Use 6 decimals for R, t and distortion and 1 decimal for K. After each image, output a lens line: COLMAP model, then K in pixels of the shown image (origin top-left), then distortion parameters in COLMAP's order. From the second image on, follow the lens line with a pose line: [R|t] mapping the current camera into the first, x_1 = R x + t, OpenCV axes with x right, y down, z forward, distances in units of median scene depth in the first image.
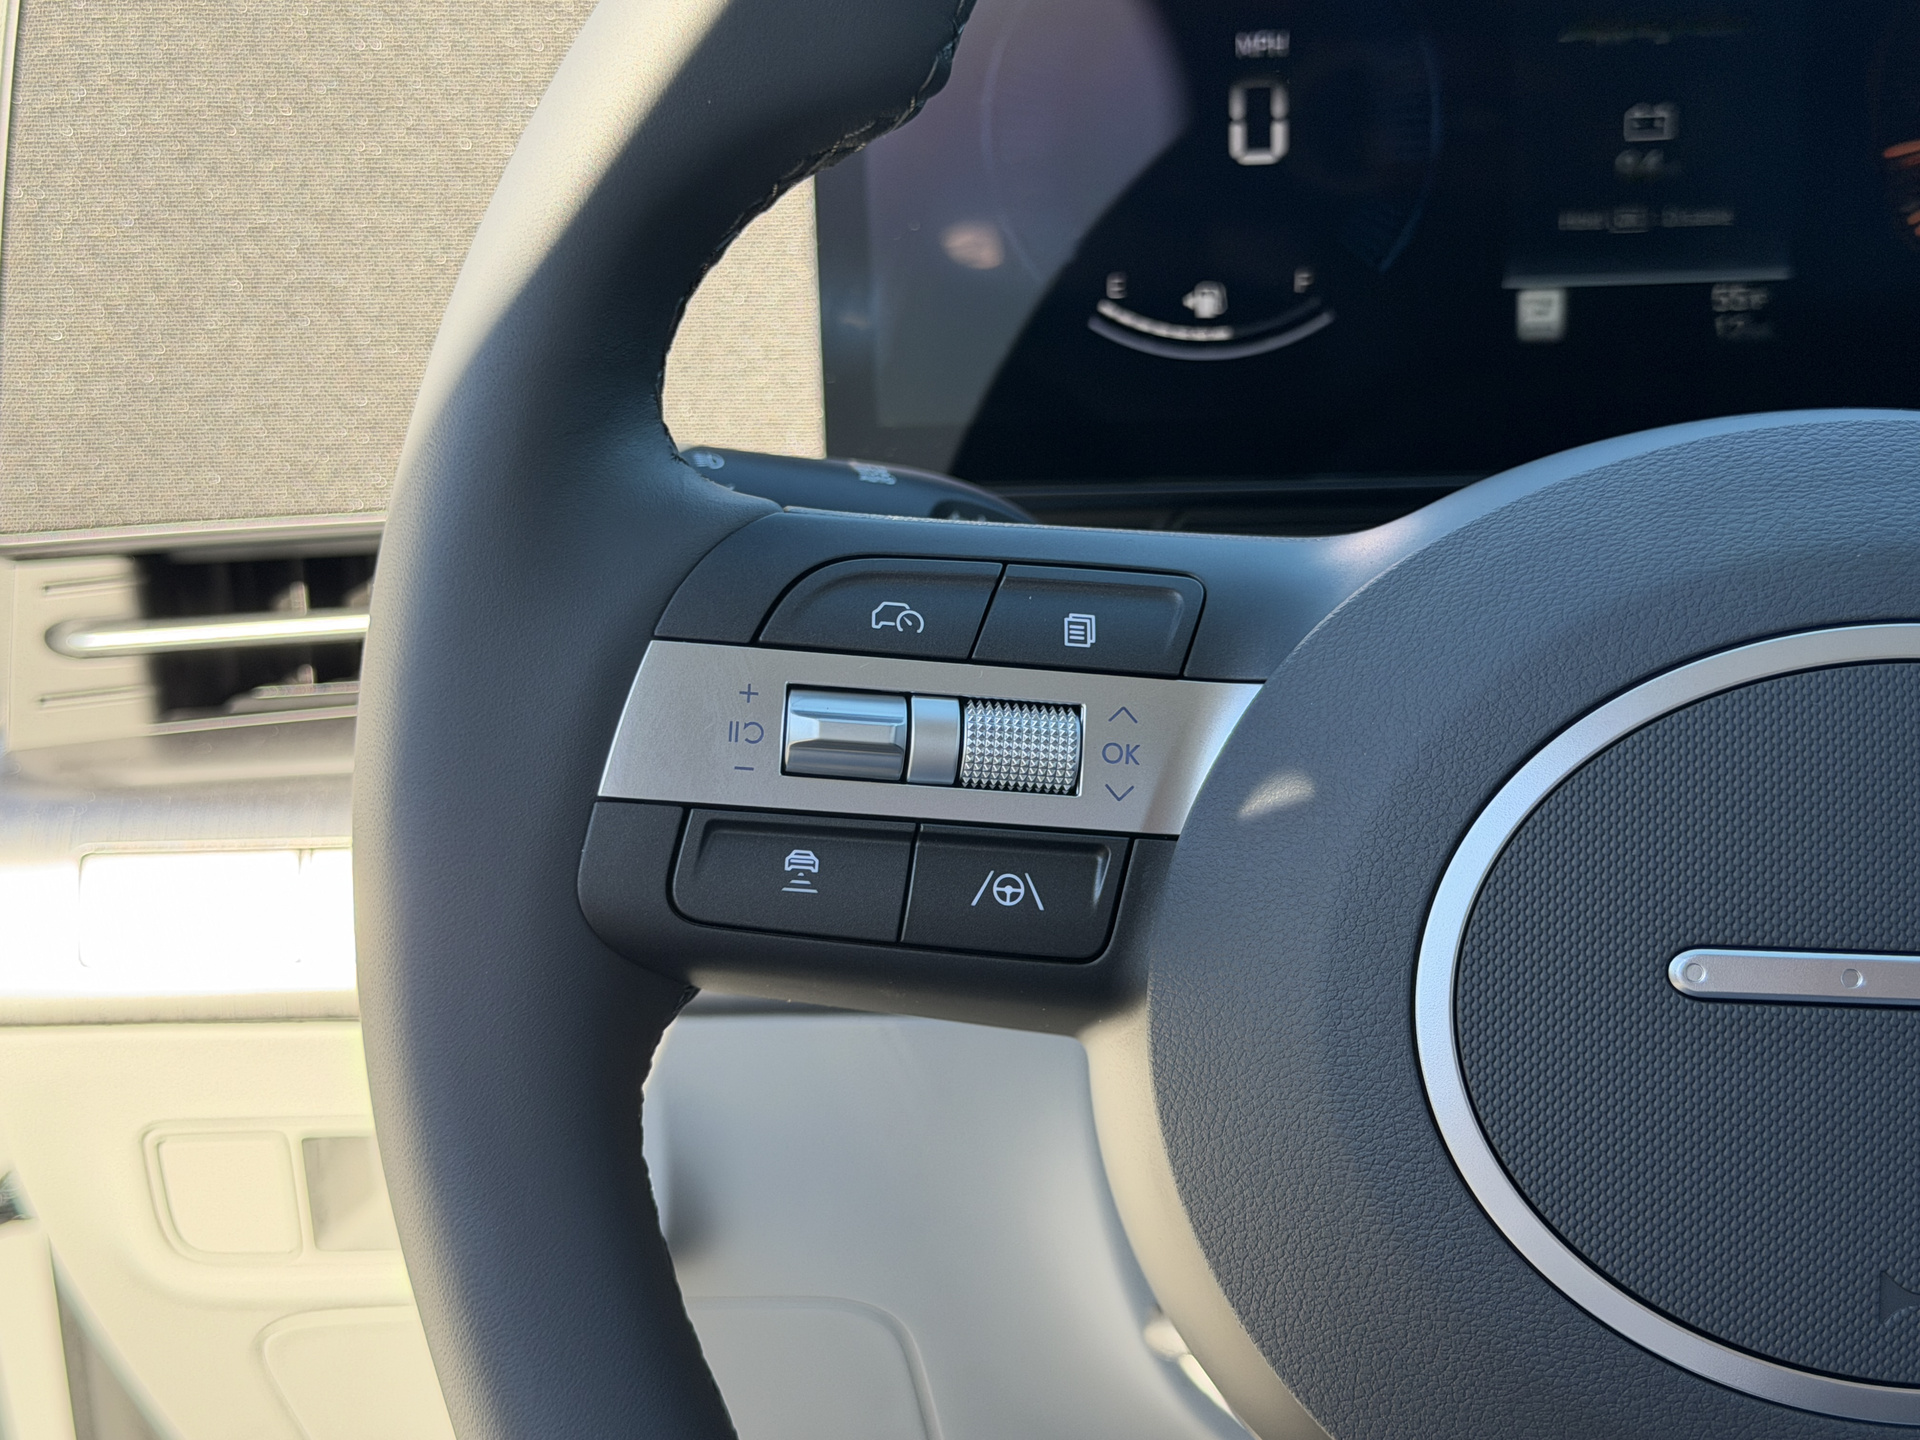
lens RADIAL K [[2866.6, 0, 966.7], [0, 2866.6, 732.7], [0, 0, 1]] dist [0.107707, 0.000000]
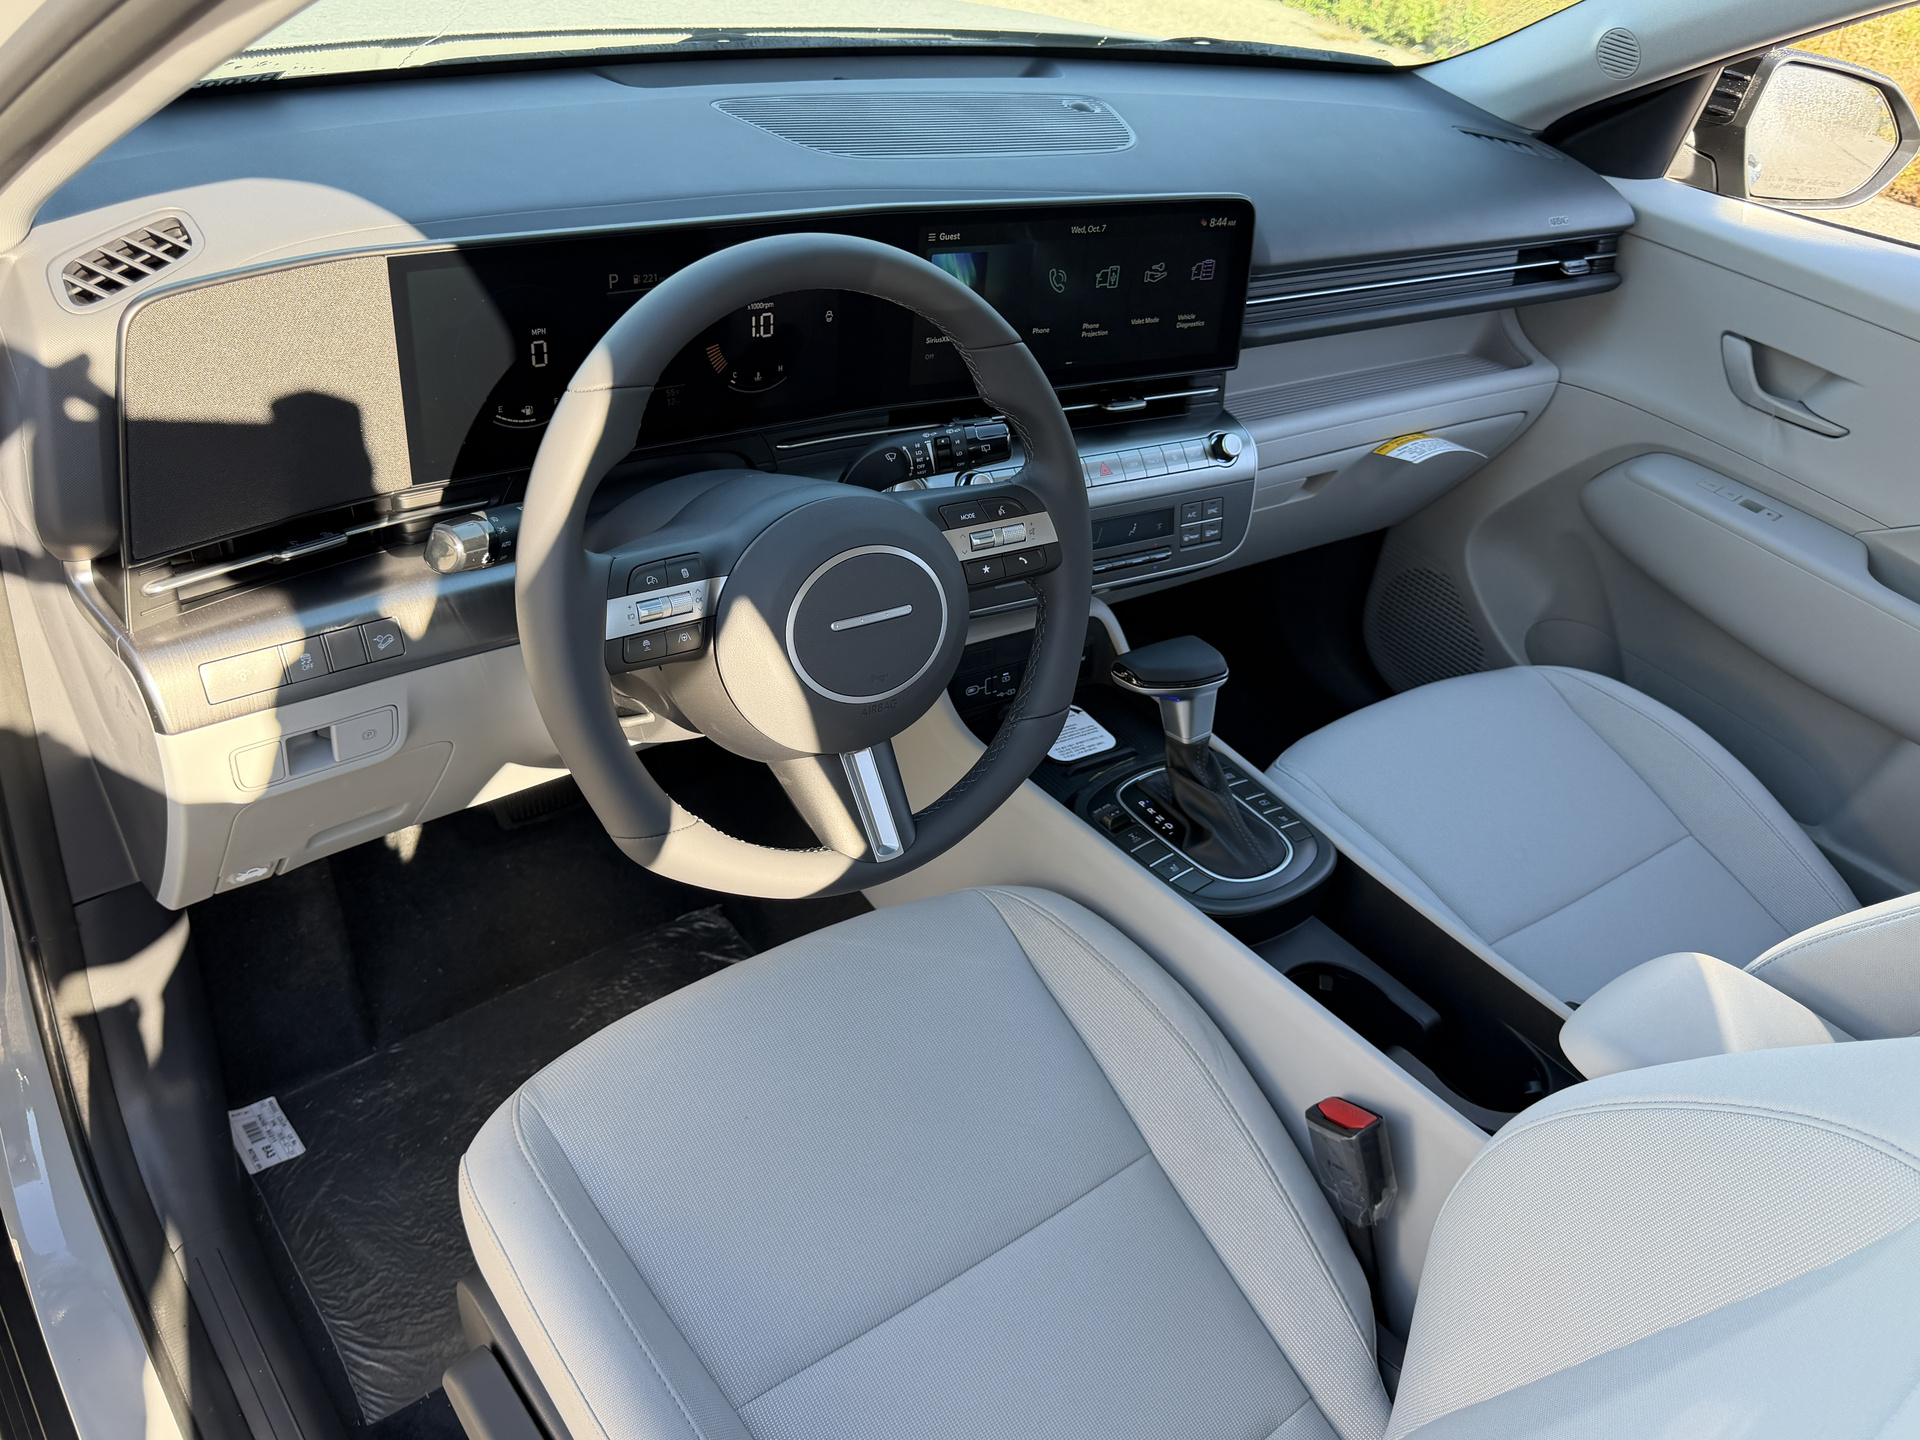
lens RADIAL K [[1492.2, 0, 956.9], [0, 1492.2, 730.9], [0, 0, 1]] dist [0.071431, -0.076543]
pose [[0.702940, -0.280083, 0.653780, -0.776427], [0.068667, 0.941631, 0.329569, -0.337254], [-0.707926, -0.186774, 0.681143, -0.530358]]
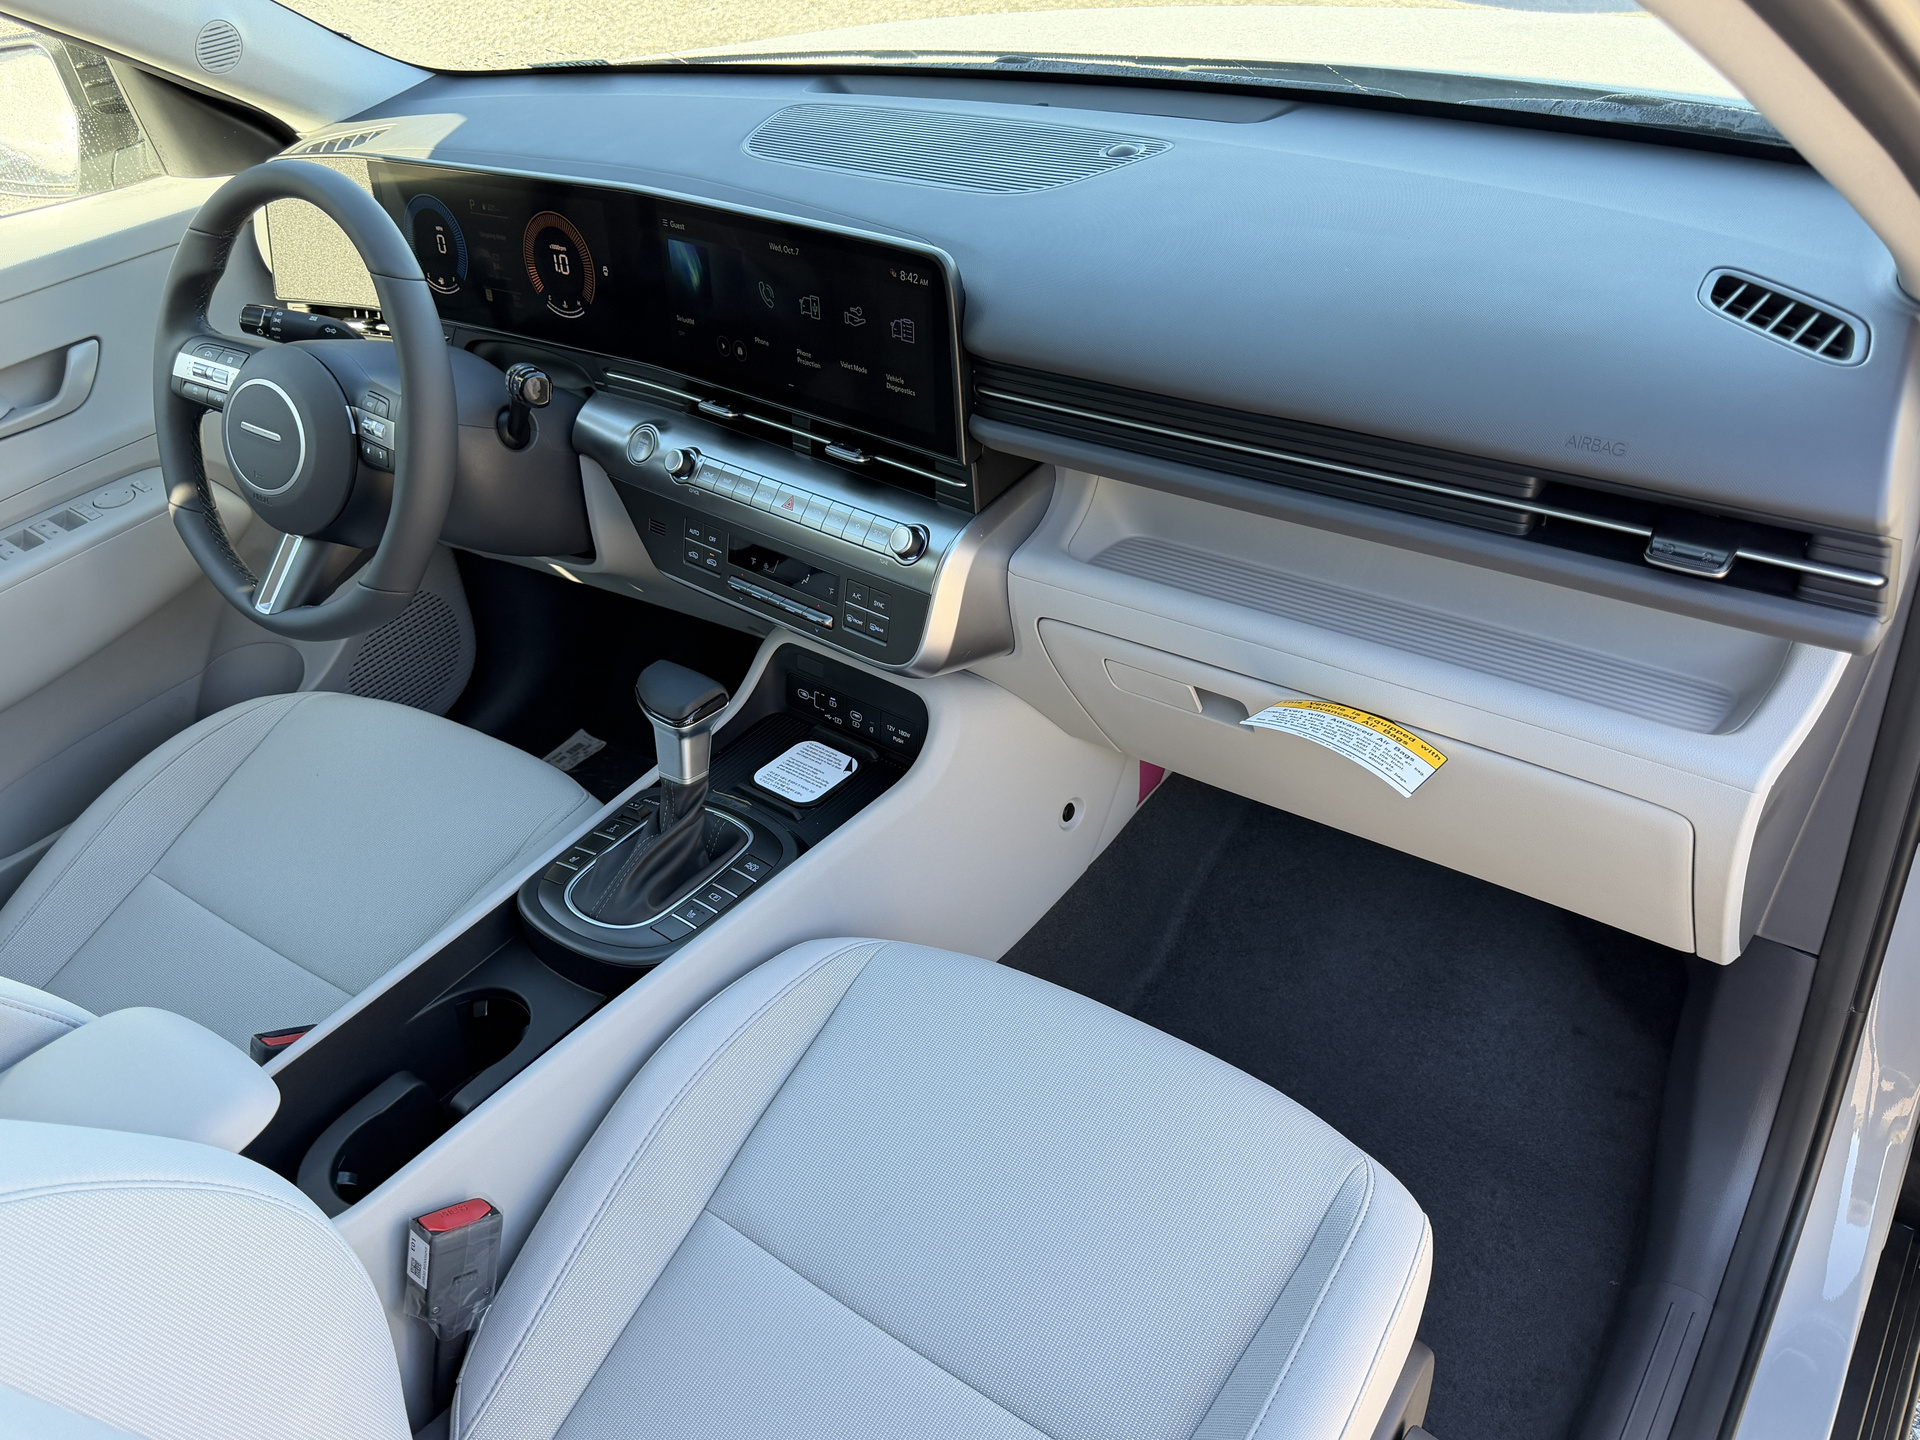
lens RADIAL K [[1492.2, 0, 956.6], [0, 1492.2, 733.3], [0, 0, 1]] dist [0.071431, -0.076543]
pose [[0.862212, 0.261730, -0.433692, 2.097541], [-0.119617, 0.937158, 0.327760, -0.371859], [0.492222, -0.230722, 0.839336, -0.828928]]
